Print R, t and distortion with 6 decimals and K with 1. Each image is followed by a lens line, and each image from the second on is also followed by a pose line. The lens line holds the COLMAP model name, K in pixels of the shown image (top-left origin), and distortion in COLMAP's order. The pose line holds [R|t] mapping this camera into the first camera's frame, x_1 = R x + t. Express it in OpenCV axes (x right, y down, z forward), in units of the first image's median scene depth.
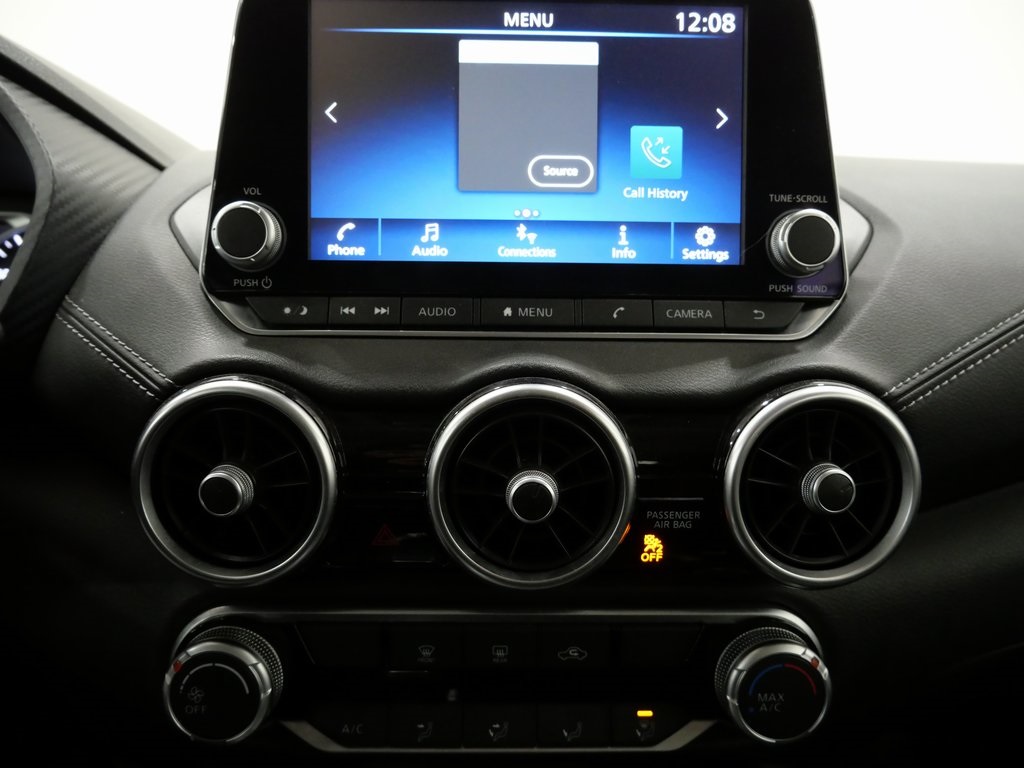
lens RADIAL K [[738.1, 0, 518.5], [0, 738.1, 383.8], [0, 0, 1]] dist [-0.050404, 0.024932]
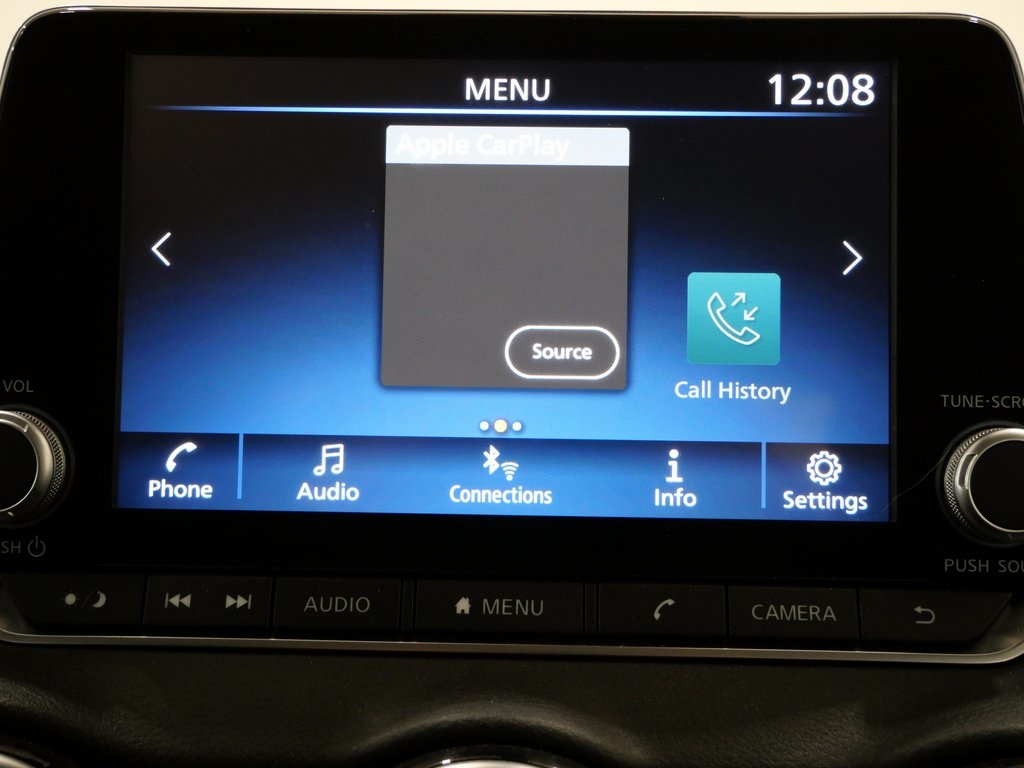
lens RADIAL K [[1469.8, 0, 517.9], [0, 1469.8, 391.2], [0, 0, 1]] dist [0.037085, 0.000000]
pose [[0.998712, 0.005719, -0.050411, 0.081383], [-0.011545, 0.993177, -0.116045, -0.129538], [0.049404, 0.116478, 0.991964, -0.117634]]
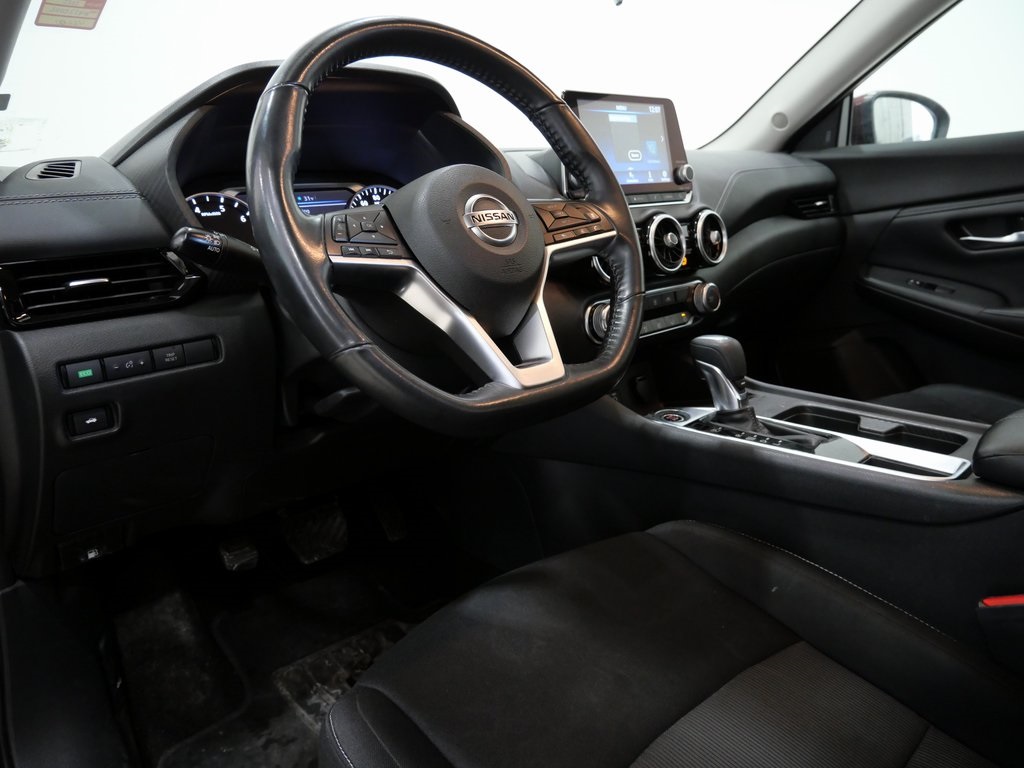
lens RADIAL K [[738.1, 0, 516.9], [0, 738.1, 384.1], [0, 0, 1]] dist [-0.050404, 0.024932]
pose [[0.734615, -0.219615, 0.641957, -2.655517], [0.203410, 0.973931, 0.100414, 0.266639], [-0.647275, 0.056814, 0.760137, -1.080061]]
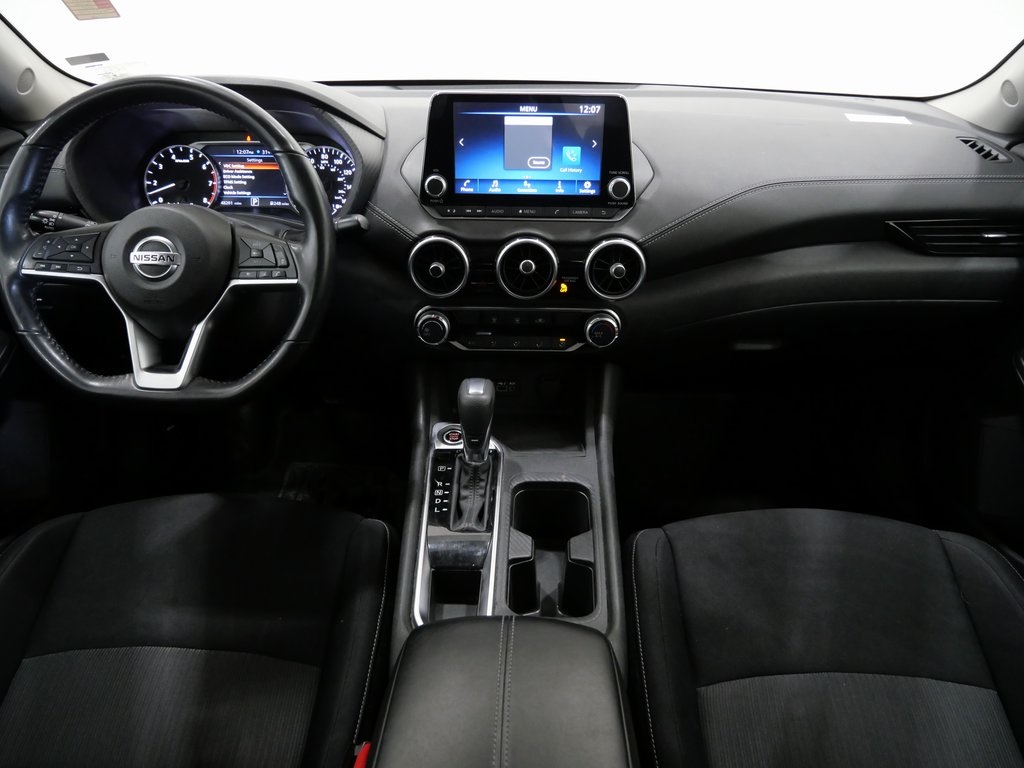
lens RADIAL K [[738.1, 0, 509.4], [0, 738.1, 377.8], [0, 0, 1]] dist [-0.050404, 0.024932]
pose [[0.999603, 0.013062, -0.024967, 0.024106], [-0.004400, 0.947551, 0.319575, -0.417299], [0.027832, -0.319339, 0.947232, -2.104686]]
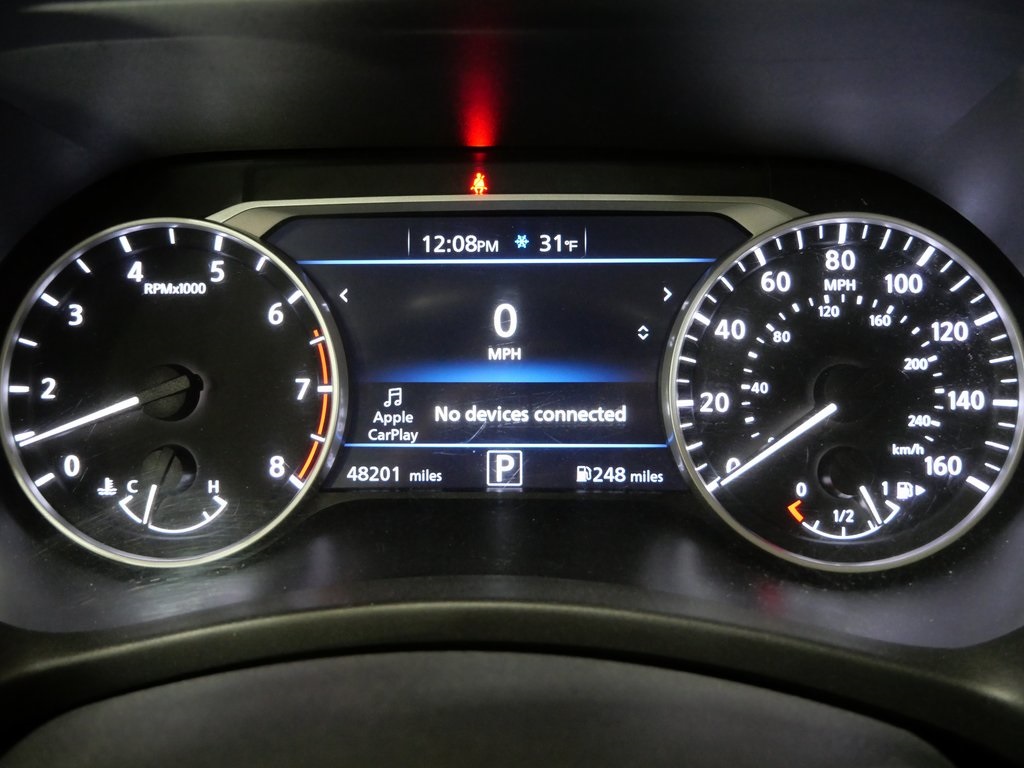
lens RADIAL K [[1007.9, 0, 509.4], [0, 1007.9, 388.2], [0, 0, 1]] dist [0.007952, 0.000000]
pose [[0.998223, -0.007181, -0.059147, -1.247900], [0.020040, 0.975339, 0.219802, -0.402160], [0.056110, -0.220596, 0.973750, 0.490785]]
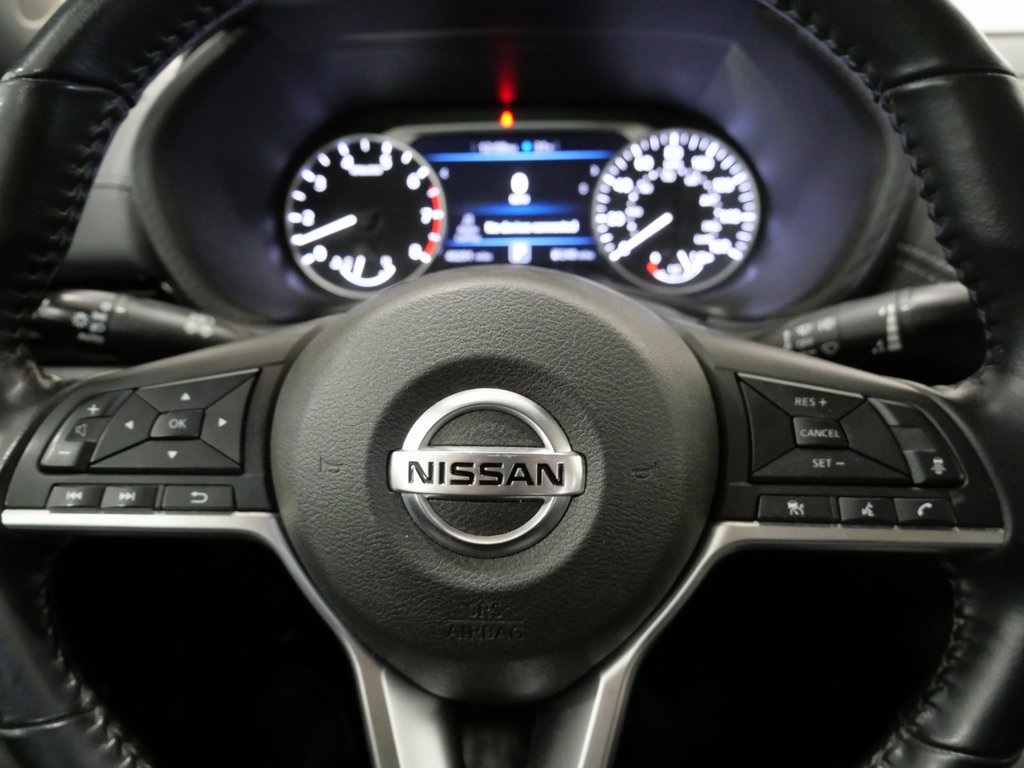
lens RADIAL K [[738.1, 0, 508.8], [0, 738.1, 386.0], [0, 0, 1]] dist [-0.050404, 0.024932]
pose [[0.998211, -0.014254, -0.058066, -1.248365], [0.029814, 0.960483, 0.276738, -0.258519], [0.051827, -0.277974, 0.959189, -0.191637]]
